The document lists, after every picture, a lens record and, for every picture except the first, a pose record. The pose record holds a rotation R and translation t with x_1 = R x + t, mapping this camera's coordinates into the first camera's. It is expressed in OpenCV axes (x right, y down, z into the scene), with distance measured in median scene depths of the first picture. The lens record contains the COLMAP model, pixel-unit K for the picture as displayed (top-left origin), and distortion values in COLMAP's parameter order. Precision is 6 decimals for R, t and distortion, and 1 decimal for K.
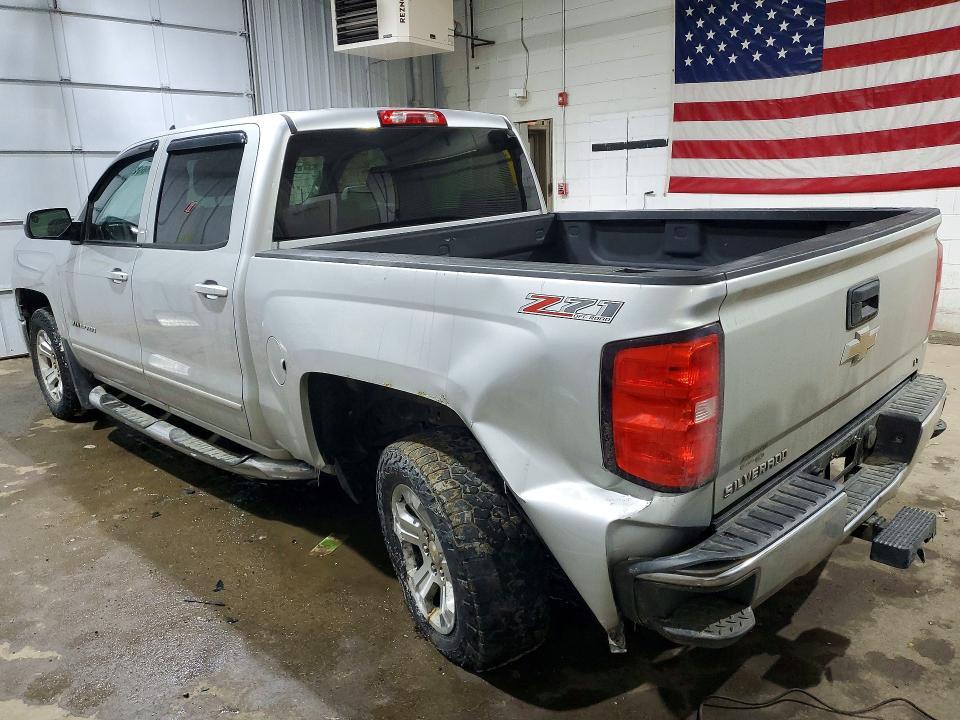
lens RADIAL K [[763.2, 0, 481.1], [0, 763.2, 361.5], [0, 0, 1]] dist [0.015271, 0.017752]
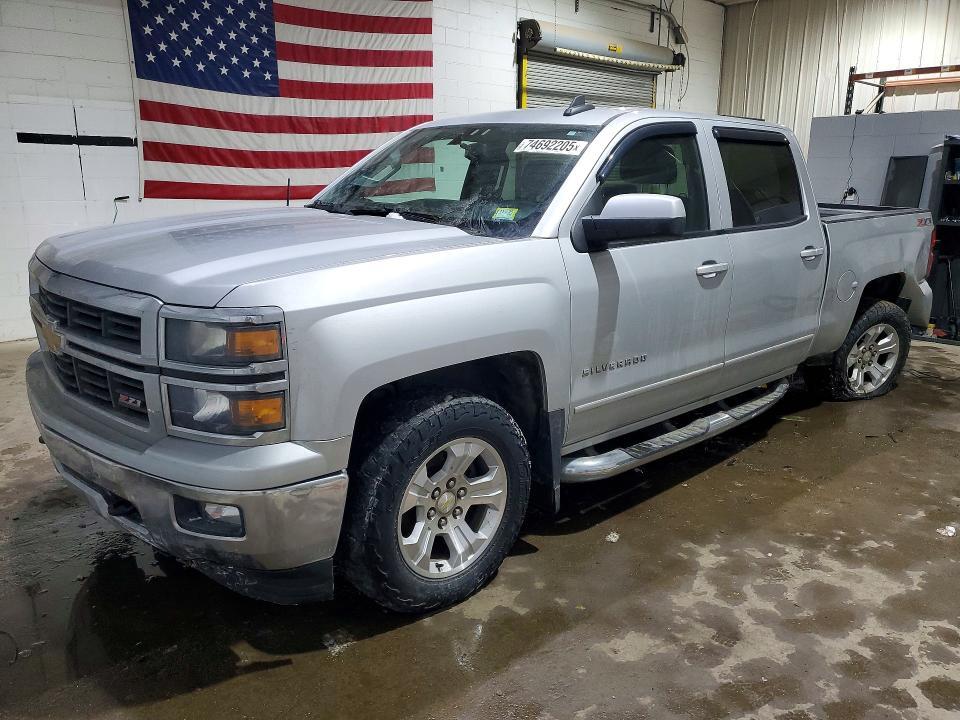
lens RADIAL K [[763.2, 0, 481.1], [0, 763.2, 359.6], [0, 0, 1]] dist [0.015271, 0.017752]
pose [[0.017455, -0.195881, 0.980472, -0.745175], [0.229776, 0.955161, 0.186734, -0.129232], [-0.973087, 0.222030, 0.061681, 0.666054]]
